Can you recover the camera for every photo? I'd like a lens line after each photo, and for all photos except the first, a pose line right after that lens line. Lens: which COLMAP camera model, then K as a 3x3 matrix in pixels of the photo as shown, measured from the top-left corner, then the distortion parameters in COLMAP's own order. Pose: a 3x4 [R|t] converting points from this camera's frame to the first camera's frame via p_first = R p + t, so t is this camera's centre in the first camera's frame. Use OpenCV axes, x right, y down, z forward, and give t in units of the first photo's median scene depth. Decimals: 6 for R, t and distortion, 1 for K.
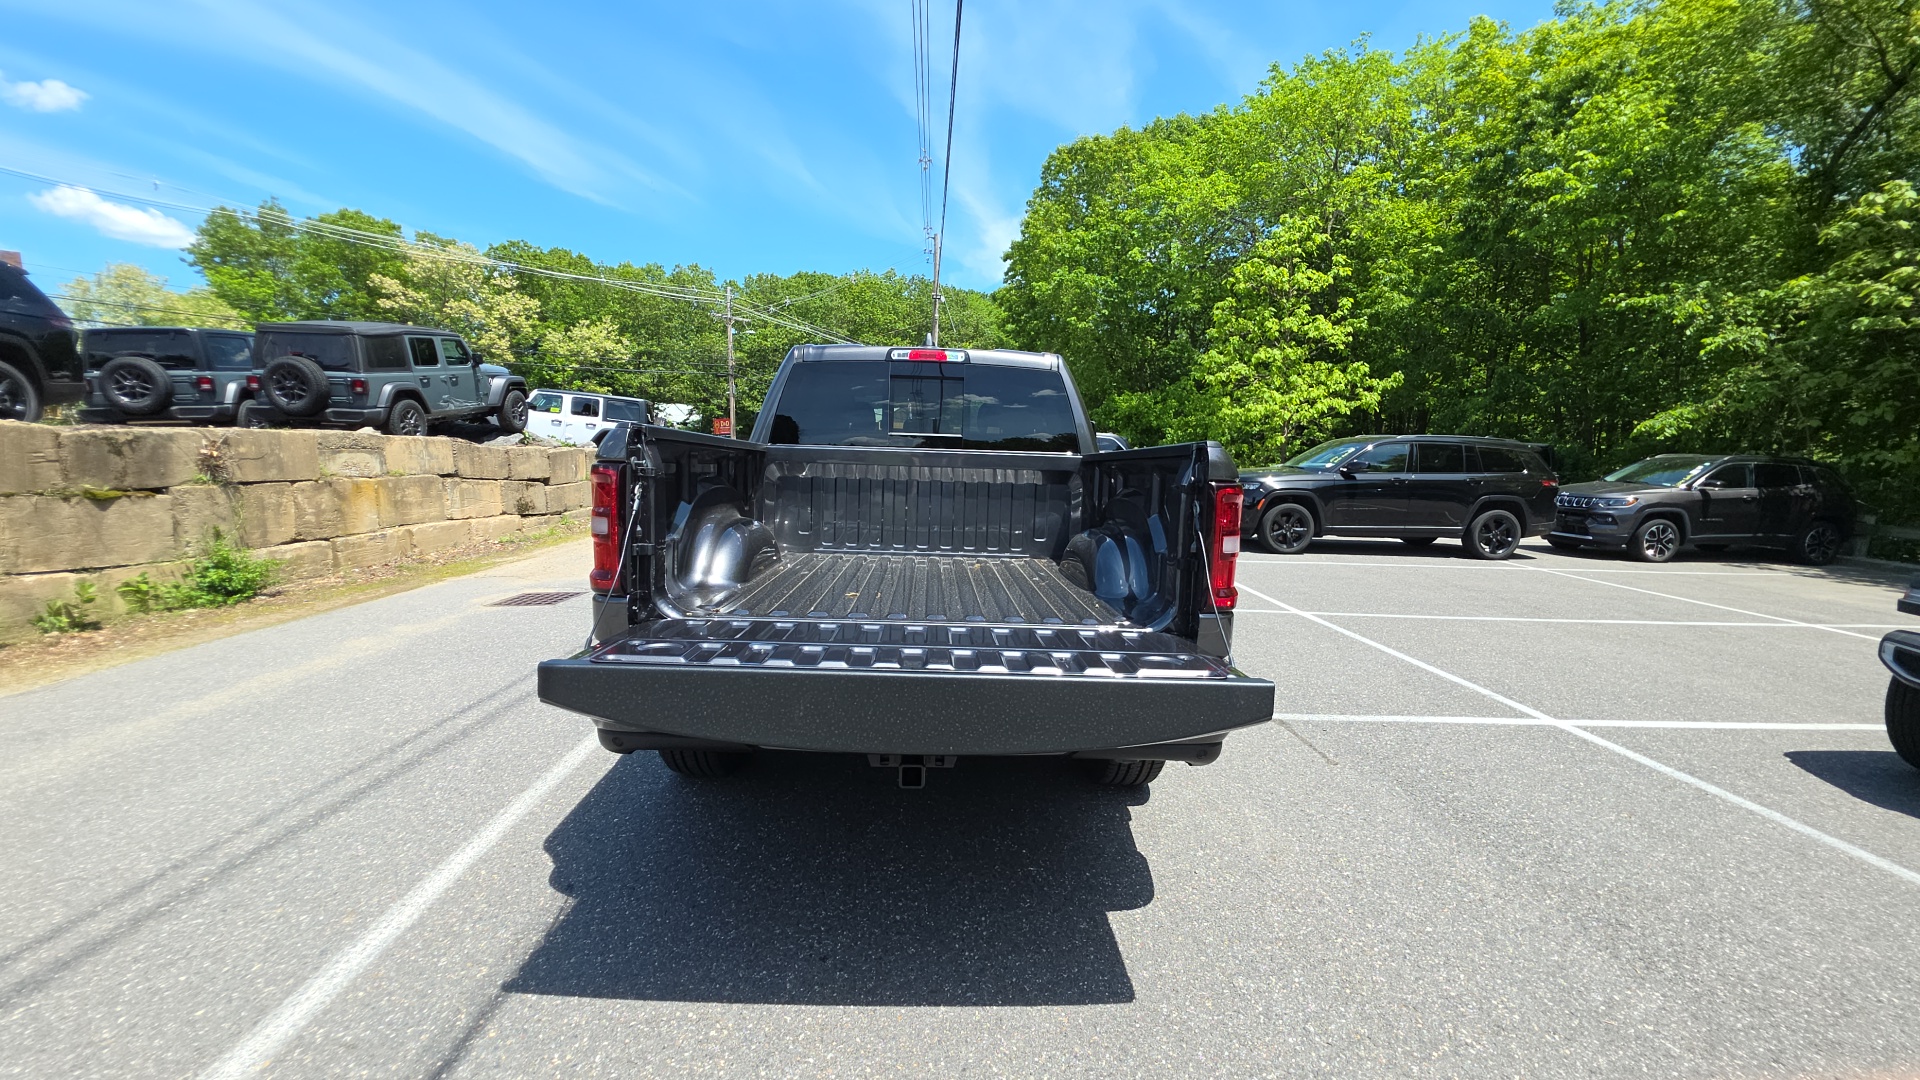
lens RADIAL K [[783.0, 0, 949.7], [0, 783.0, 545.0], [0, 0, 1]] dist [0.012700, -0.008349]
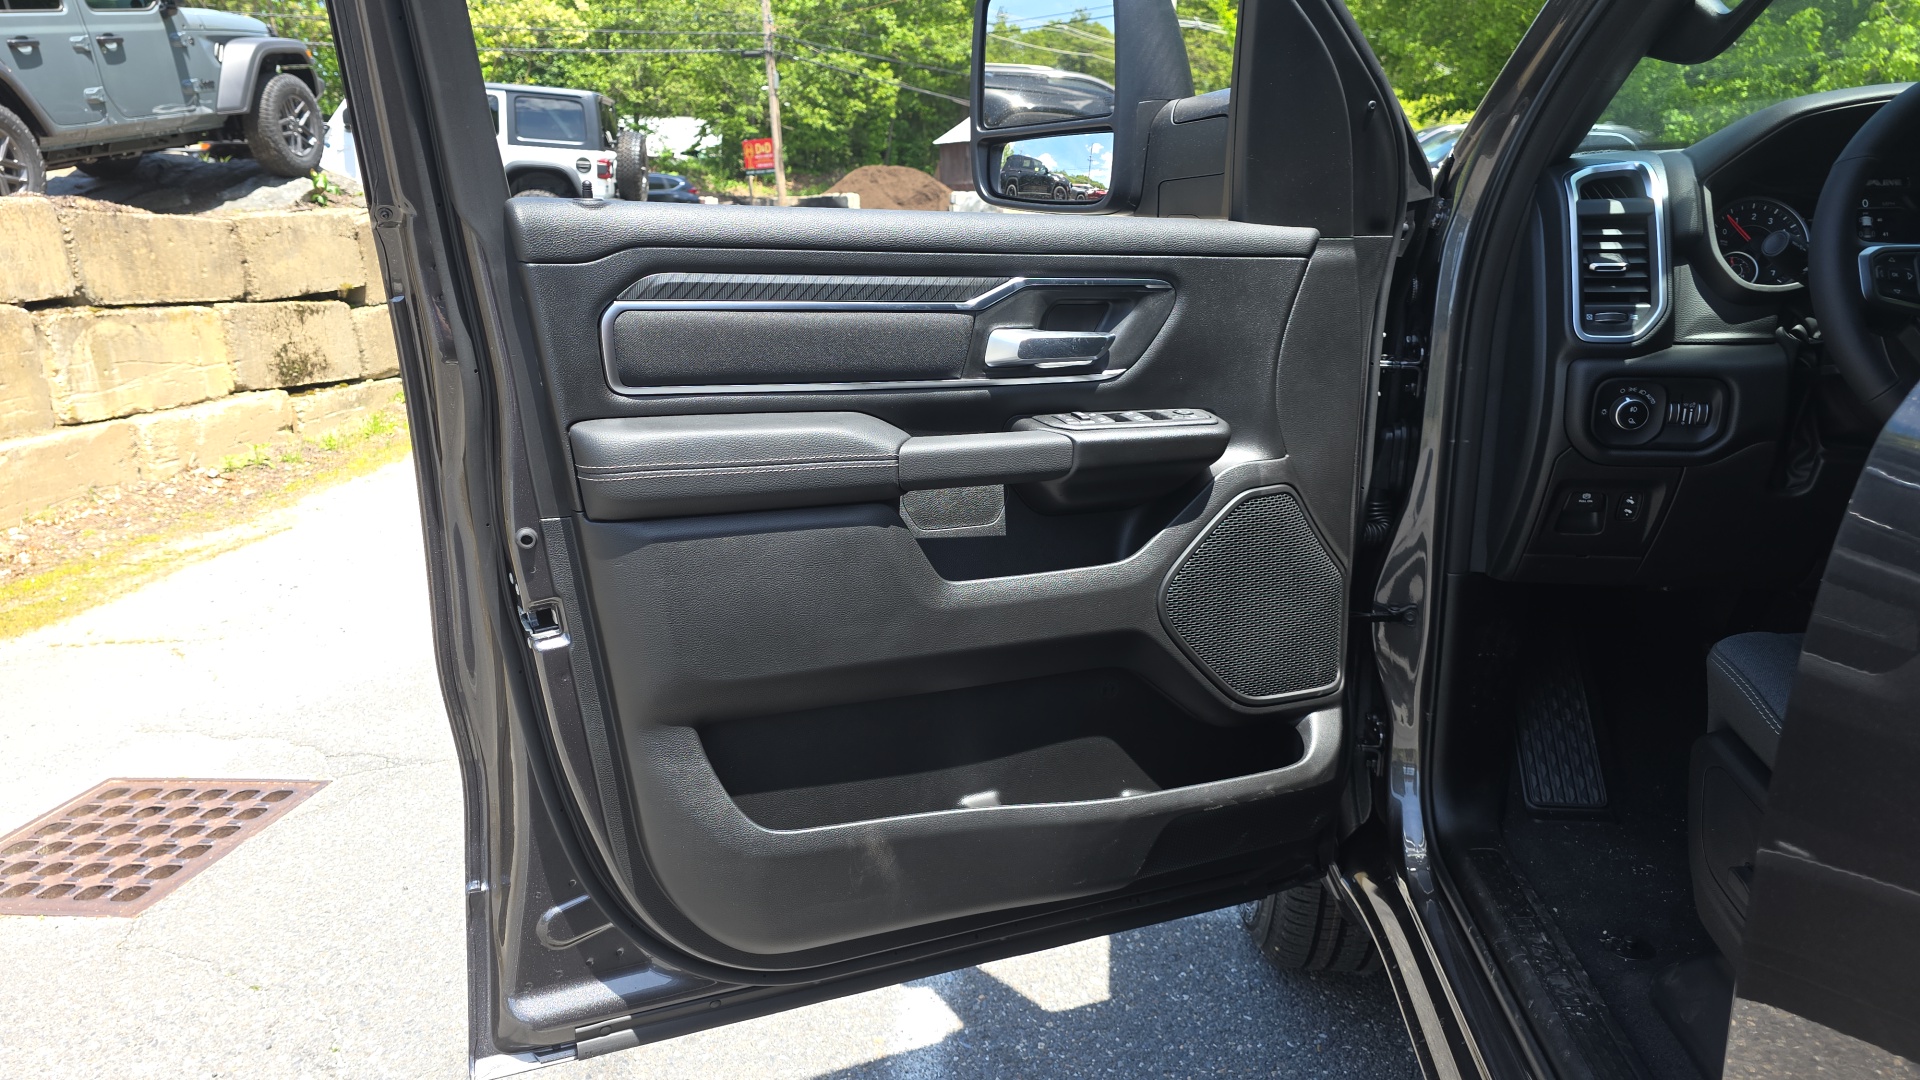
lens RADIAL K [[1324.3, 0, 1028.9], [0, 1324.3, 554.9], [0, 0, 1]] dist [0.010596, -0.005752]
pose [[0.995382, -0.015894, -0.094672, -0.090686], [0.029990, 0.988322, 0.149396, -0.036131], [0.091192, -0.151546, 0.984235, 0.291879]]
